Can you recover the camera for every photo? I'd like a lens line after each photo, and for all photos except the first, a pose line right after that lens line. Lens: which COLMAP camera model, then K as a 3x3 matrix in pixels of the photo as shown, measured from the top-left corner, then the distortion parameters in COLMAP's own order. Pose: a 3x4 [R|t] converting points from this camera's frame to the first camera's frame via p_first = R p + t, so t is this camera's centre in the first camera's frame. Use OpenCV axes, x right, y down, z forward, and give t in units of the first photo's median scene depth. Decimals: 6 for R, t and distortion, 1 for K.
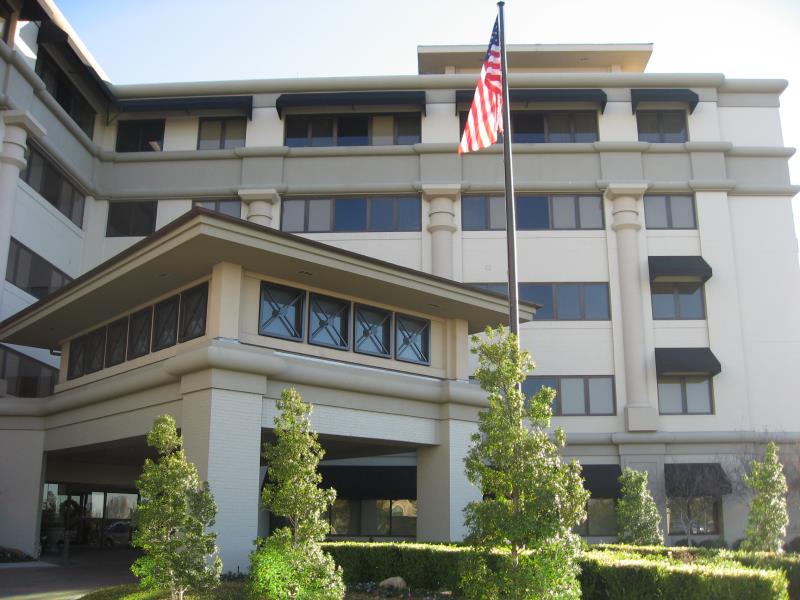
lens RADIAL K [[835.6, 0, 400.0], [0, 835.6, 300.0], [0, 0, 1]] dist [-0.144884, 0.095373]
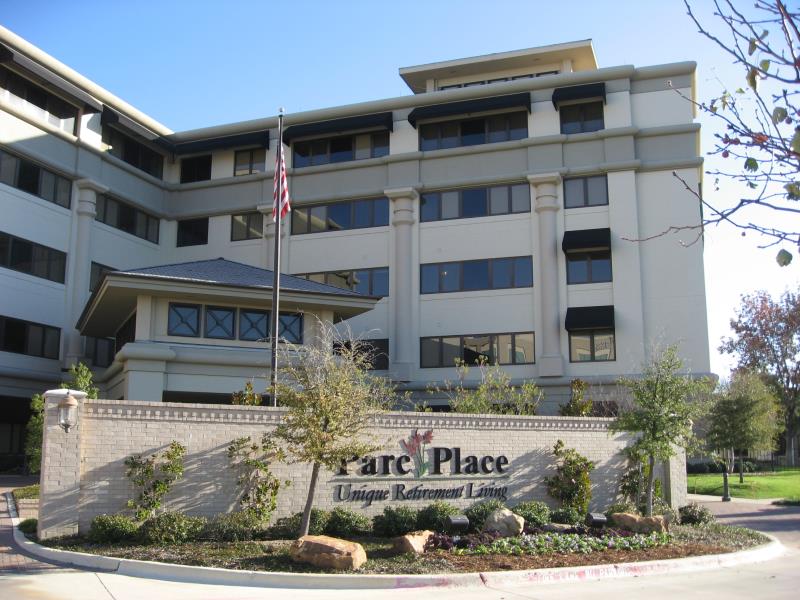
lens RADIAL K [[835.6, 0, 400.0], [0, 835.6, 300.0], [0, 0, 1]] dist [-0.144884, 0.095373]
pose [[0.956019, -0.057515, -0.287611, 0.406439], [0.081374, 0.994102, 0.071693, -0.059197], [0.281792, -0.091944, 0.955060, -0.240407]]
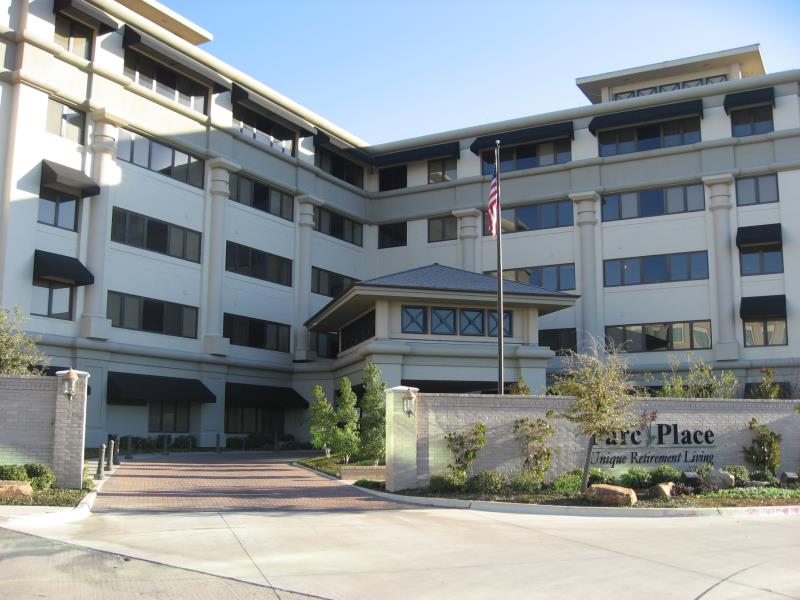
lens RADIAL K [[839.9, 0, 403.0], [0, 839.9, 315.7], [0, 0, 1]] dist [-0.147006, 0.107928]
pose [[0.891446, -0.063413, -0.448668, 0.395983], [0.120088, 0.987816, 0.098987, -0.106435], [0.436924, -0.142122, 0.888200, -0.418955]]
